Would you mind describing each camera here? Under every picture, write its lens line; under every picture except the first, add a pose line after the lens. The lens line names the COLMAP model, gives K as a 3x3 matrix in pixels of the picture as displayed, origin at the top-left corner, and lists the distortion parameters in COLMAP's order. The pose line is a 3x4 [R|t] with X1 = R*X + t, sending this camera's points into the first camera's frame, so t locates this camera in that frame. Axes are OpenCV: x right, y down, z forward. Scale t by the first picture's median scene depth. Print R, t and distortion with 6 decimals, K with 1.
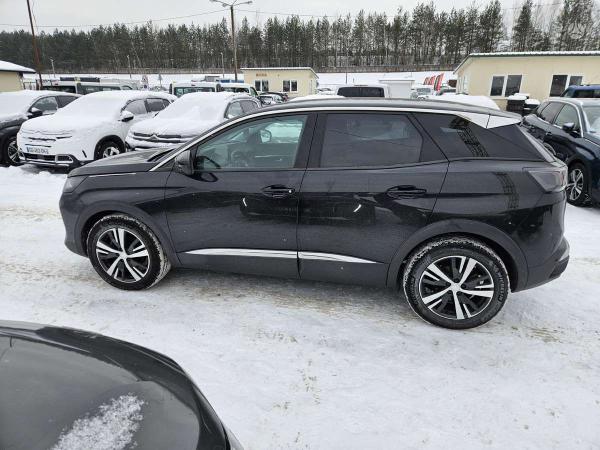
lens RADIAL K [[408.1, 0, 300.0], [0, 408.1, 225.0], [0, 0, 1]] dist [0.066995, -0.046131]
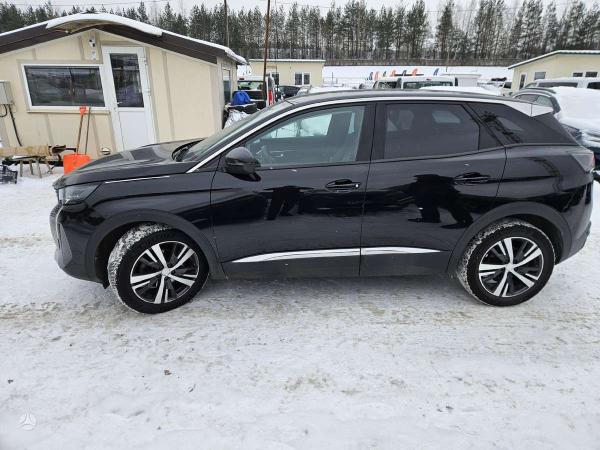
lens RADIAL K [[408.1, 0, 300.0], [0, 408.1, 225.0], [0, 0, 1]] dist [0.066995, -0.046131]
pose [[0.965175, -0.081499, 0.248586, -0.150656], [0.078871, 0.996673, 0.020530, -0.007975], [-0.249432, -0.000209, 0.968392, 0.041481]]
